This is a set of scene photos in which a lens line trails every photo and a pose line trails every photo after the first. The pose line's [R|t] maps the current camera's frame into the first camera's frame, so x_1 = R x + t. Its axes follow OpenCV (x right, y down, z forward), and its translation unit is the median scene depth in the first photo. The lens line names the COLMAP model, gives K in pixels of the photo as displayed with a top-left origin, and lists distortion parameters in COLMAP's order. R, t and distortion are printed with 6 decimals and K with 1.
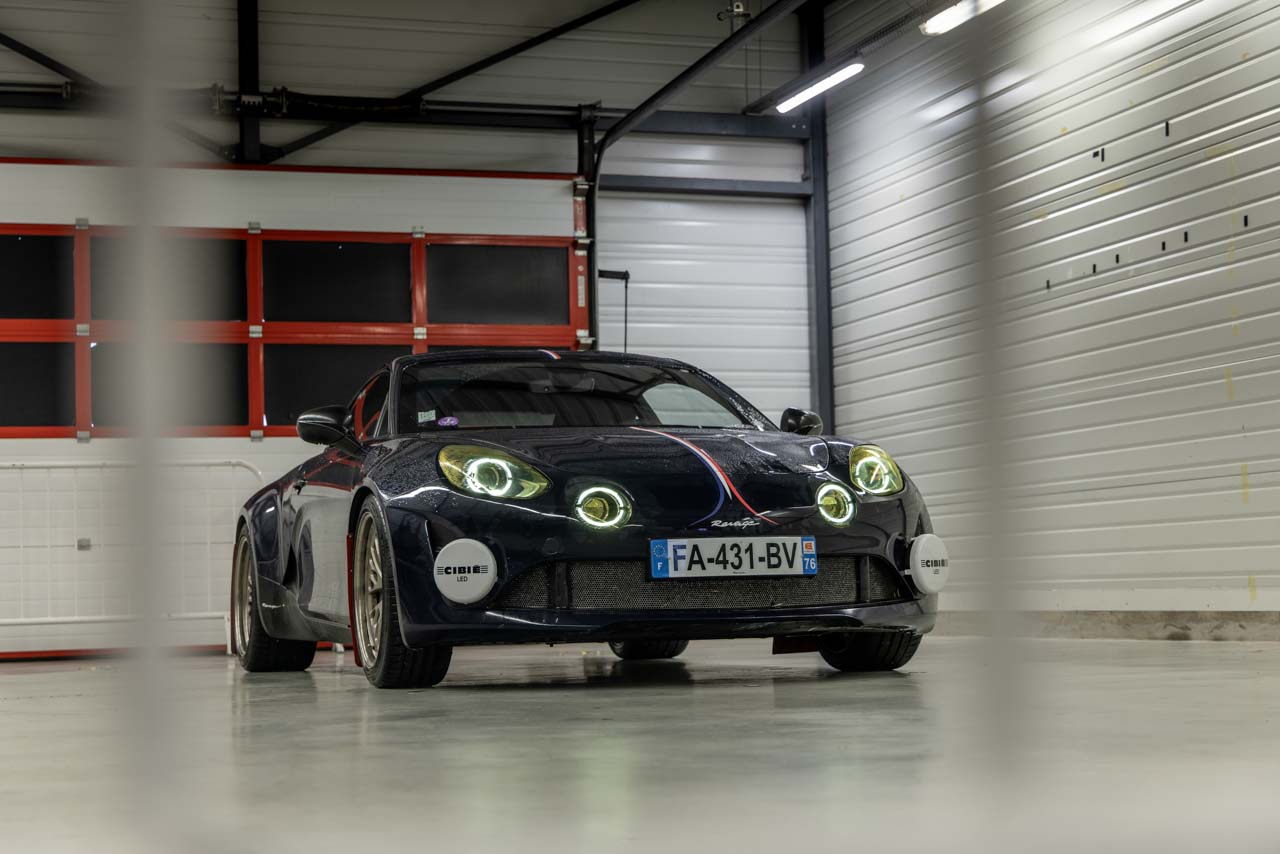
lens RADIAL K [[2317.3, 0, 640.0], [0, 2317.3, 427.0], [0, 0, 1]] dist [0.027797, 0.046690]
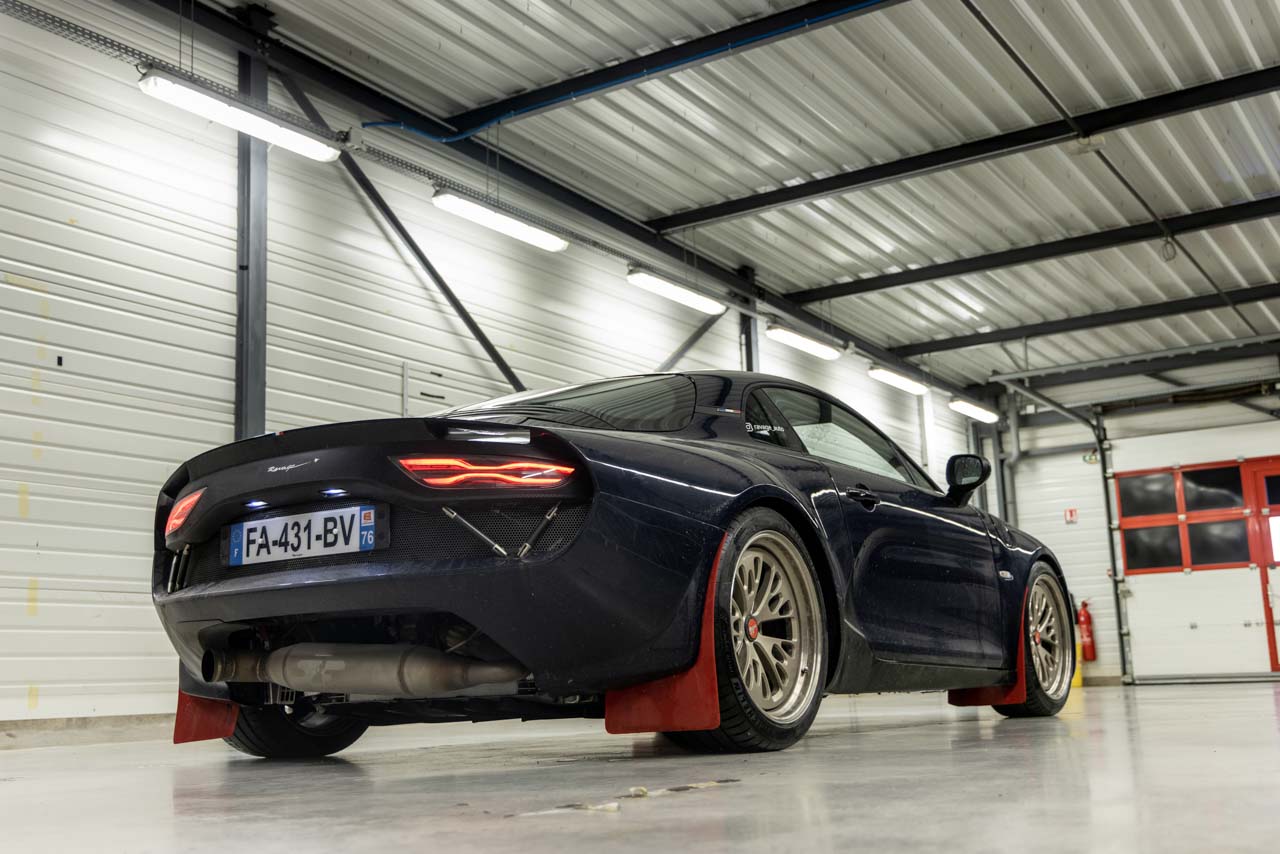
lens RADIAL K [[1433.7, 0, 640.0], [0, 1433.7, 427.0], [0, 0, 1]] dist [0.006519, 0.019176]
pose [[-0.628677, 0.187565, 0.754709, -0.333022], [-0.001008, 0.970281, -0.241980, 0.084210], [-0.777666, -0.152888, -0.609804, 0.937197]]
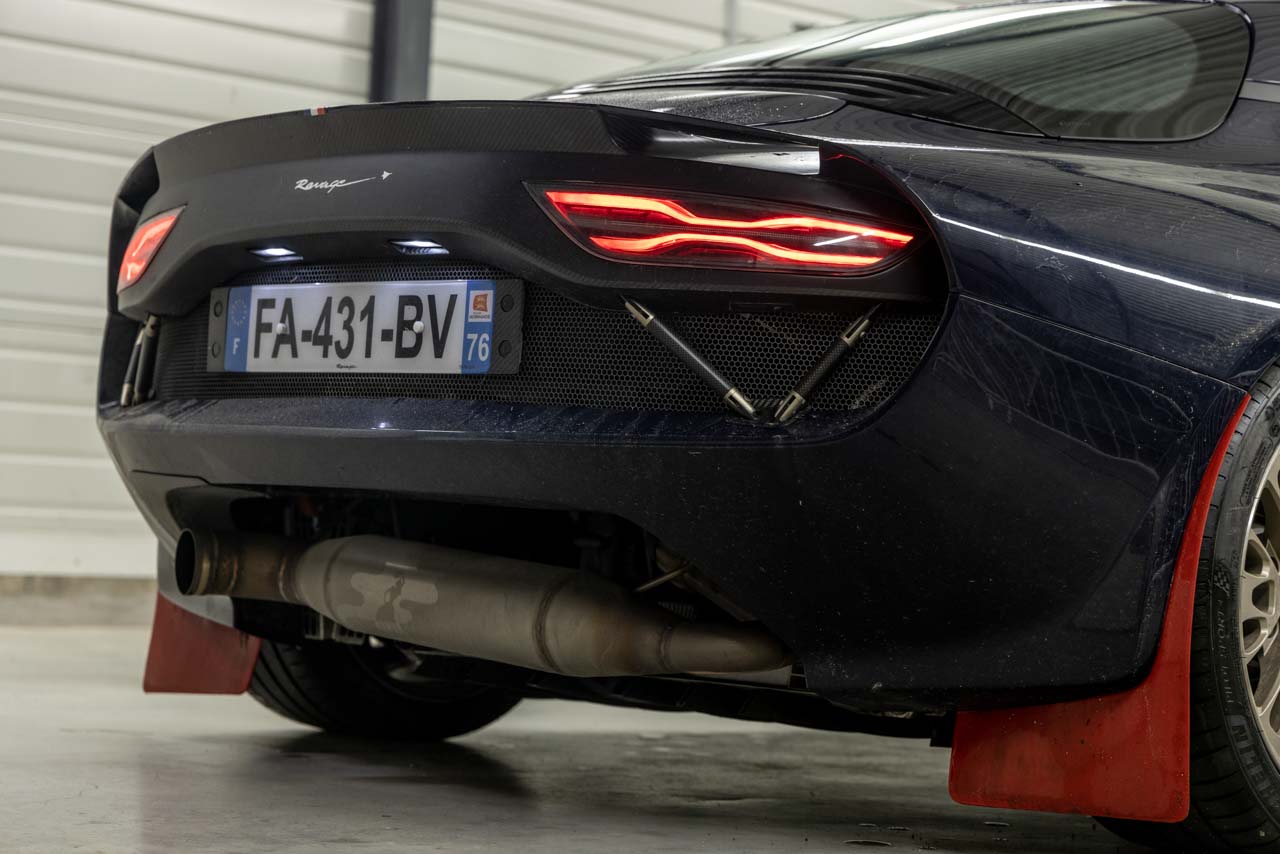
lens RADIAL K [[2978.2, 0, 640.0], [0, 2978.2, 427.0], [0, 0, 1]] dist [0.047265, 0.311488]
pose [[-0.451835, 0.025136, 0.891747, -0.337748], [-0.102259, 0.991555, -0.079762, 0.066214], [-0.886221, -0.127229, -0.445449, 0.914730]]
